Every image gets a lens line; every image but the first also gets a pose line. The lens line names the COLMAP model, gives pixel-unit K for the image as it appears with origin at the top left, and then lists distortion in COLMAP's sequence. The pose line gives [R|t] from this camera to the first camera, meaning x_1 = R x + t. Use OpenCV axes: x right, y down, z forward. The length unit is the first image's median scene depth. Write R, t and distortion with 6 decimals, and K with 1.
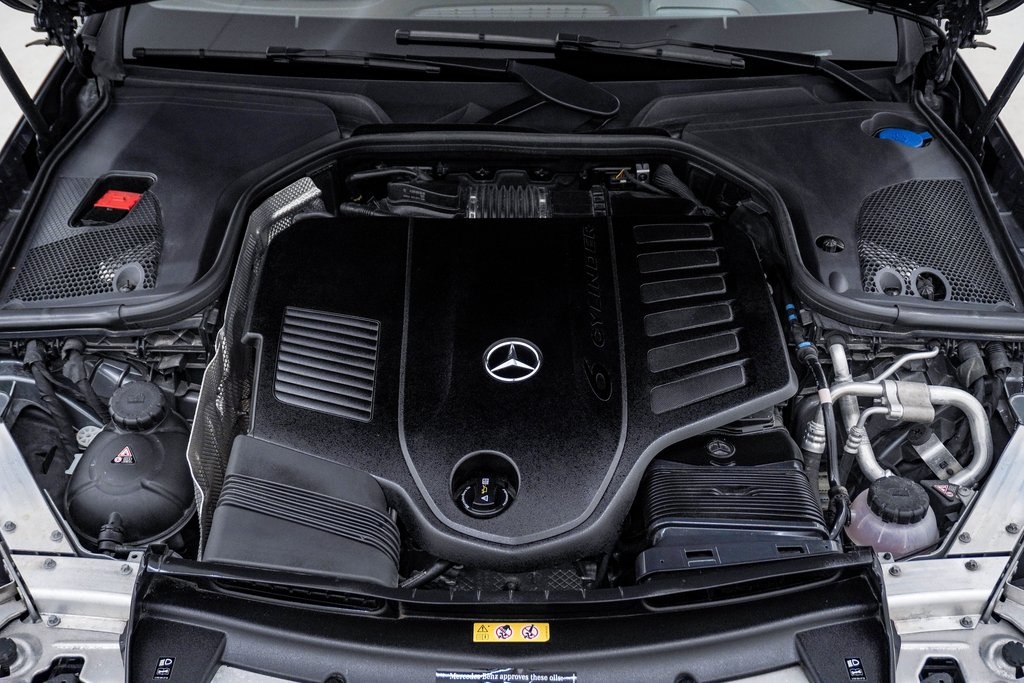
lens RADIAL K [[1113.1, 0, 512.2], [0, 1113.1, 344.1], [0, 0, 1]] dist [-0.004959, 0.000000]
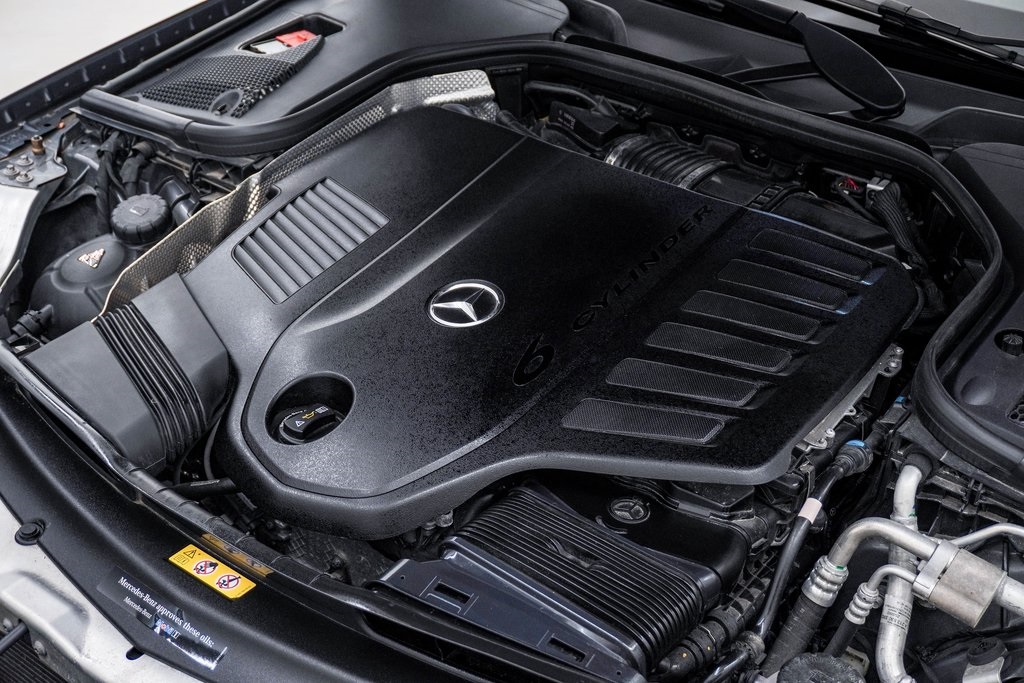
lens RADIAL K [[1313.7, 0, 513.0], [0, 1313.7, 339.0], [0, 0, 1]] dist [-0.024682, 0.000000]
pose [[0.805091, 0.348556, -0.479935, 0.446251], [-0.379666, 0.924479, 0.034521, -0.006570], [0.455723, 0.154422, 0.876625, 0.200144]]
